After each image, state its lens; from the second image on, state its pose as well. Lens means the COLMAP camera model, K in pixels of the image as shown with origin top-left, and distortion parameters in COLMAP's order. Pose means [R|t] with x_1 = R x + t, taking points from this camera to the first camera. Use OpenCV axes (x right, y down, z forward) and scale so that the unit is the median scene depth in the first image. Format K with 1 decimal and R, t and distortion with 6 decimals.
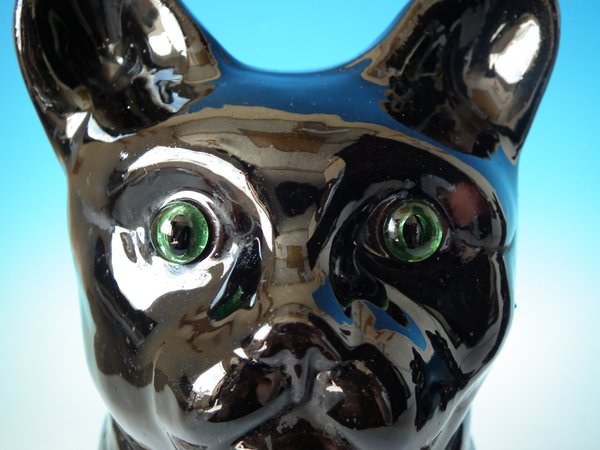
lens RADIAL K [[609.6, 0, 302.9], [0, 609.6, 219.3], [0, 0, 1]] dist [0.018525, 0.000000]
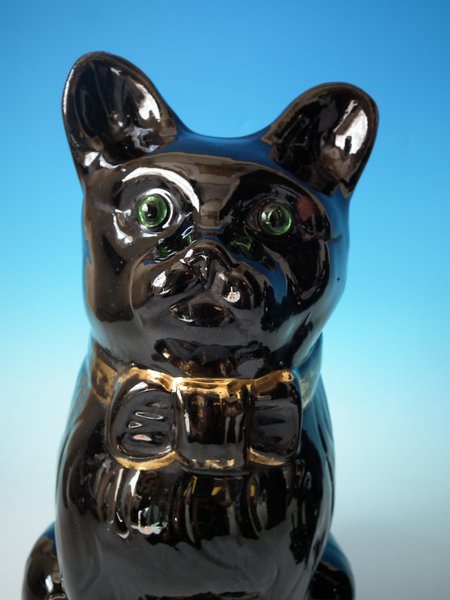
lens RADIAL K [[609.6, 0, 225.8], [0, 609.6, 301.0], [0, 0, 1]] dist [0.018525, 0.000000]
pose [[0.997228, 0.071811, -0.019481, 0.074299], [-0.072731, 0.996018, -0.051553, 0.333396], [0.015701, 0.052827, 0.998480, -0.755031]]
